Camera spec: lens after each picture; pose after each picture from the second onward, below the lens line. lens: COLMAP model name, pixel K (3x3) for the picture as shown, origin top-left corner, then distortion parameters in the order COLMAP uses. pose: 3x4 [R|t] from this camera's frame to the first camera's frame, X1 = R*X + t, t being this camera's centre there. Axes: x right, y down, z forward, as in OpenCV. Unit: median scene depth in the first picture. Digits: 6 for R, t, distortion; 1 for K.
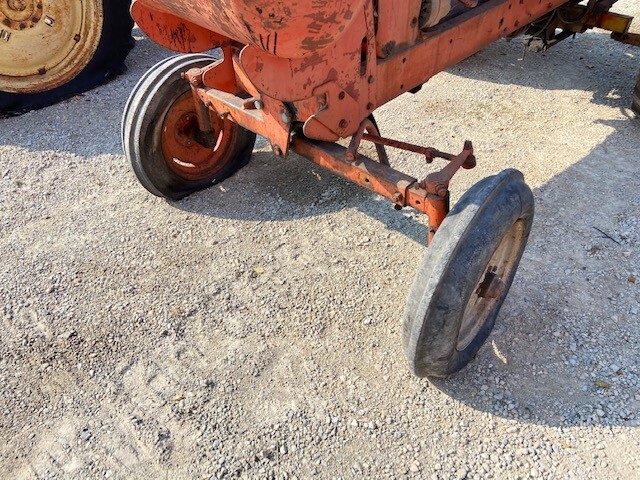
lens RADIAL K [[482.4, 0, 320.0], [0, 482.4, 240.0], [0, 0, 1]] dist [0.124579, -0.162903]
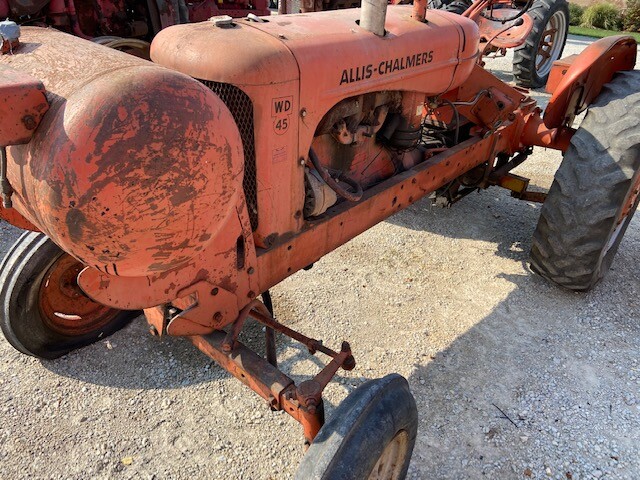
lens RADIAL K [[484.0, 0, 321.7], [0, 484.0, 233.9], [0, 0, 1]] dist [0.123061, -0.165160]
pose [[0.993730, 0.043606, 0.102955, 0.107006], [-0.022457, 0.979890, -0.198270, -0.159611], [-0.109530, 0.194715, 0.974725, 0.020211]]
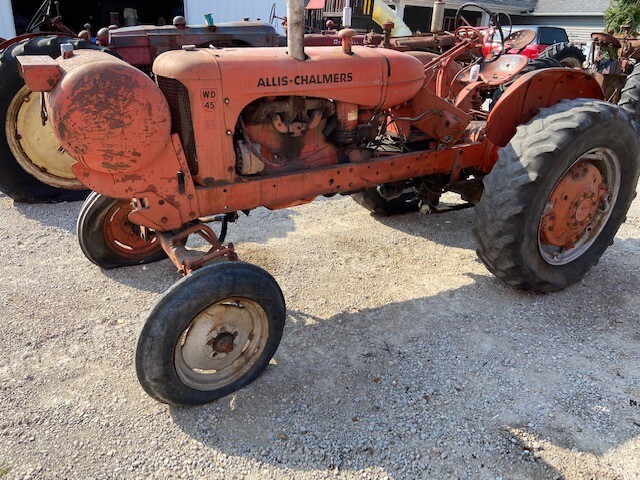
lens RADIAL K [[484.0, 0, 321.7], [0, 484.0, 233.9], [0, 0, 1]] dist [0.123061, -0.165160]
pose [[0.967272, 0.151719, -0.203385, 0.636641], [-0.205402, 0.938790, -0.276556, 0.095741], [0.148977, 0.309281, 0.939229, -0.276456]]
